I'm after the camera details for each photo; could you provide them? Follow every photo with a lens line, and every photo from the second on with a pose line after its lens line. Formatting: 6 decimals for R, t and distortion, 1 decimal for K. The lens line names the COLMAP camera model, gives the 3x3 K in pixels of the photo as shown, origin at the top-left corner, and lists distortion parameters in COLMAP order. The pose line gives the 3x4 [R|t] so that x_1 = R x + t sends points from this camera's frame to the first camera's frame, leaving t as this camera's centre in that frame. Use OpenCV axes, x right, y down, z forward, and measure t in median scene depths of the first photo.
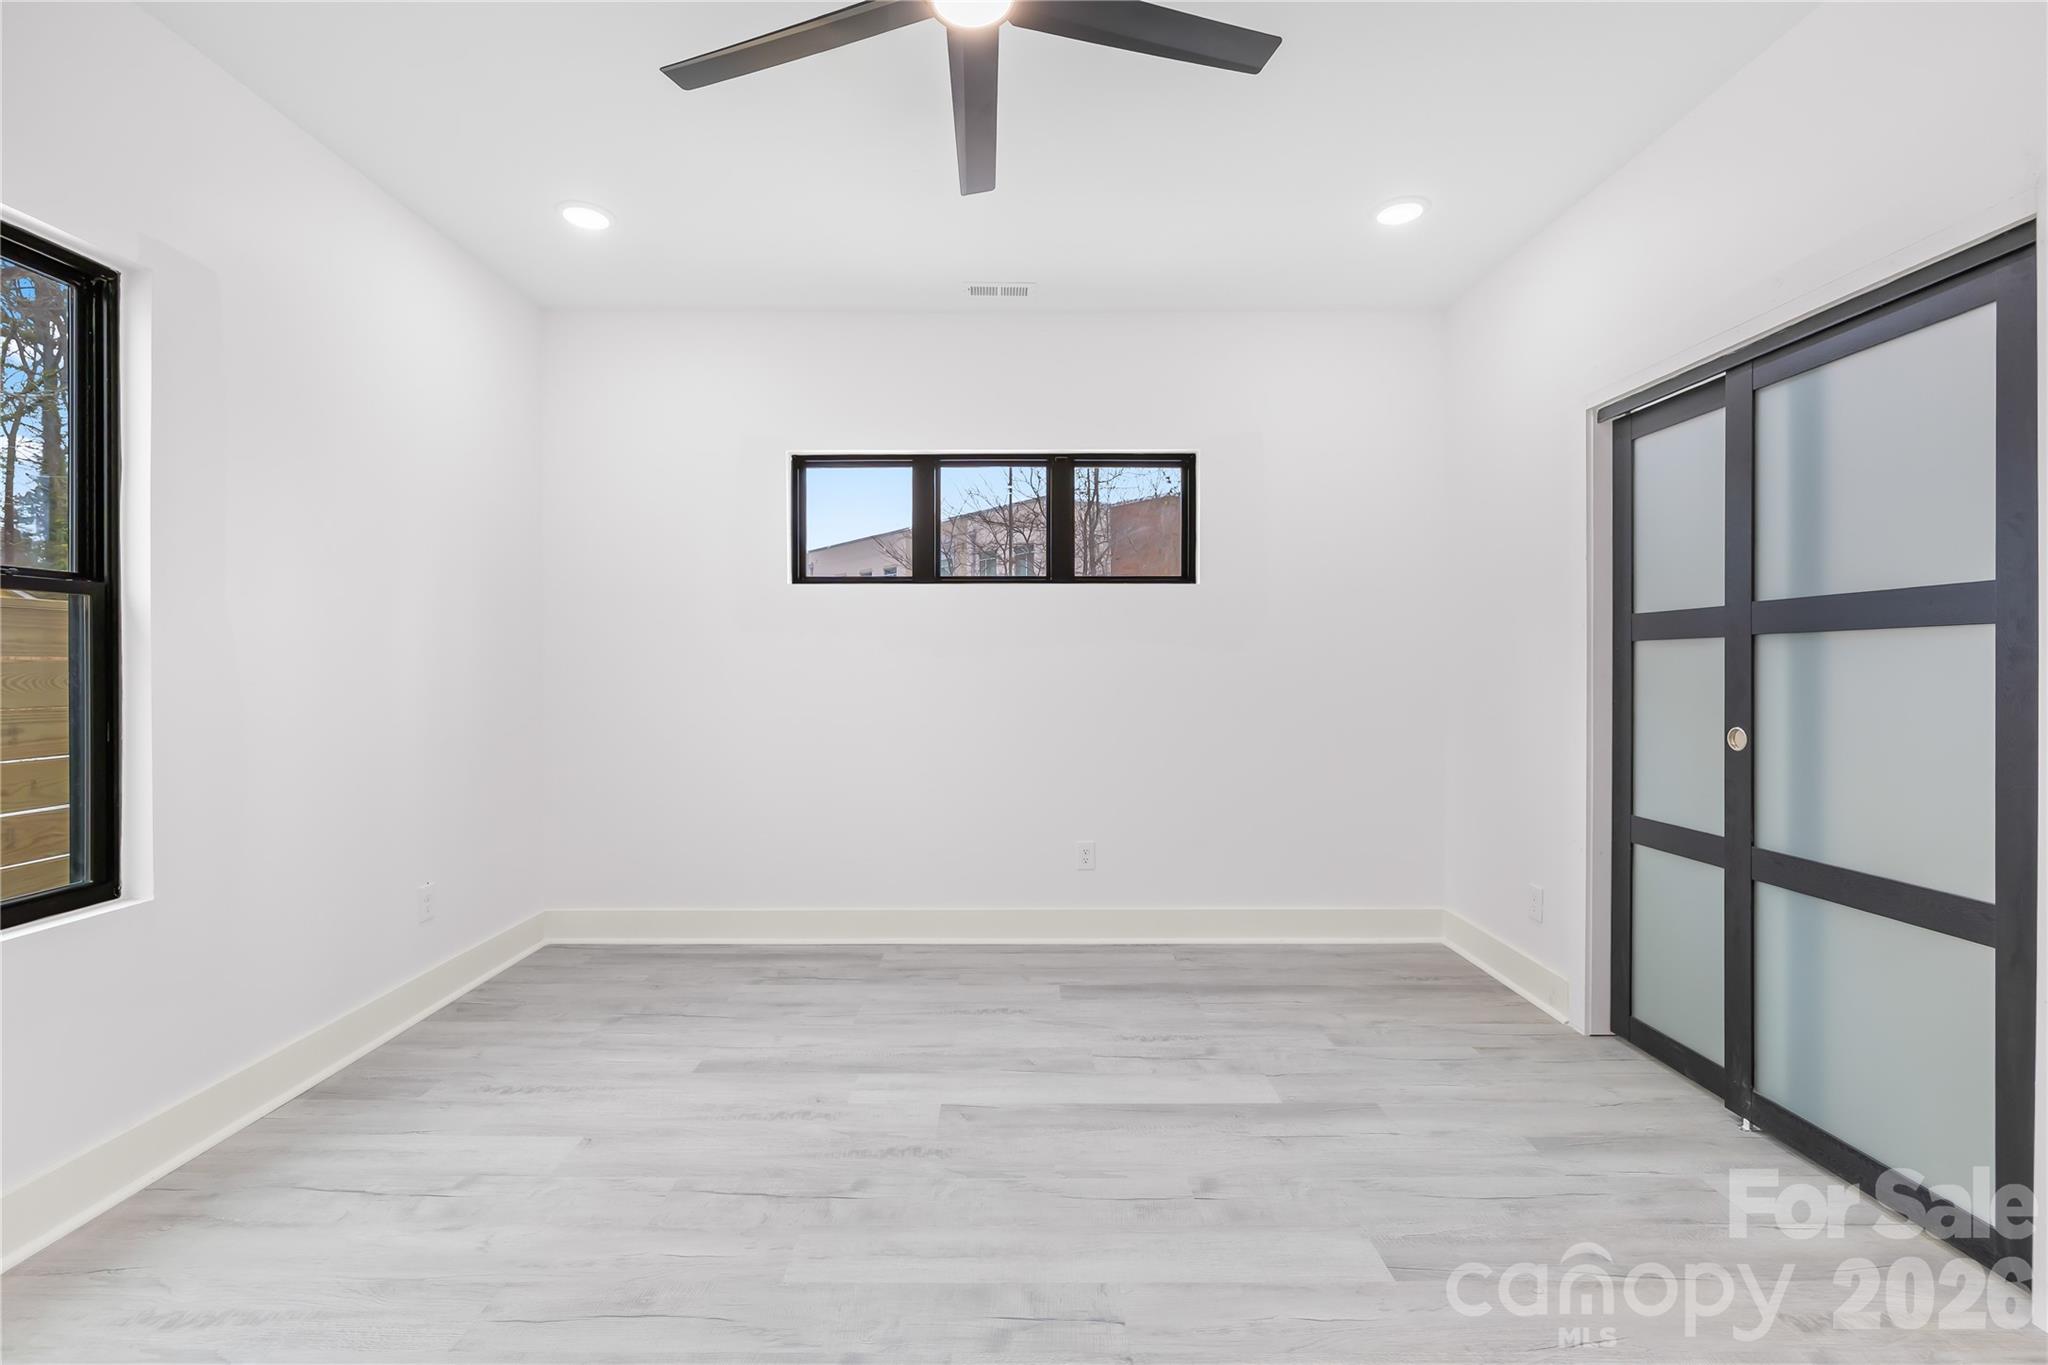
lens RADIAL K [[878.9, 0, 1023.4], [0, 878.9, 667.2], [0, 0, 1]] dist [-0.000021, -0.000107]
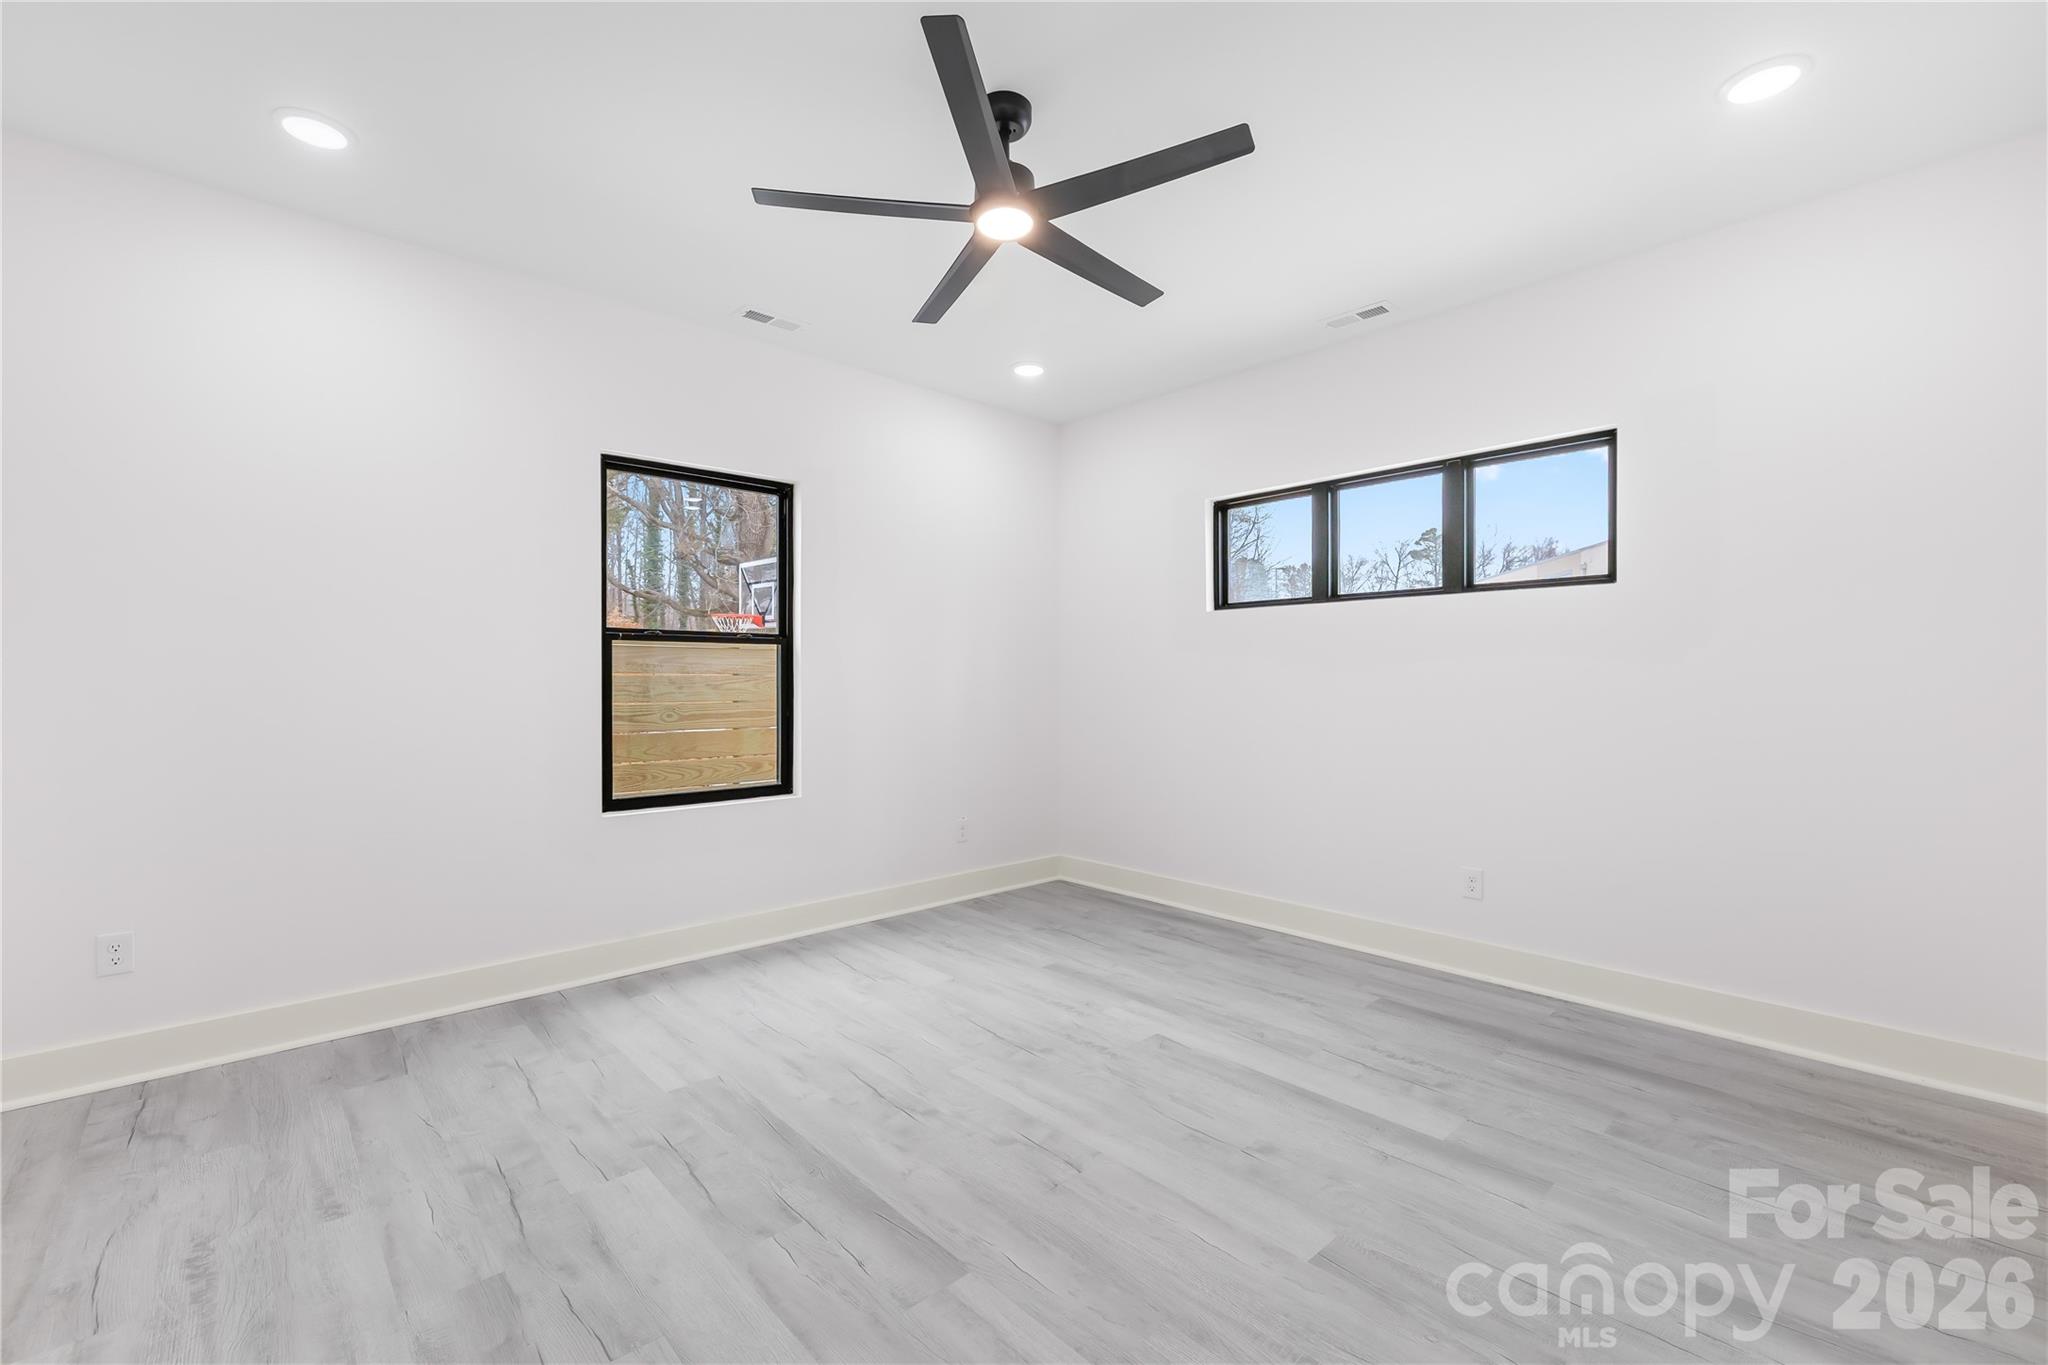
lens RADIAL K [[878.9, 0, 1016.2], [0, 878.9, 677.2], [0, 0, 1]] dist [-0.000021, -0.000107]
pose [[0.673593, 0.000322, -0.739103, 0.559580], [-0.003334, 0.999991, -0.002603, -0.001171], [0.739095, 0.004218, 0.673588, 0.013155]]
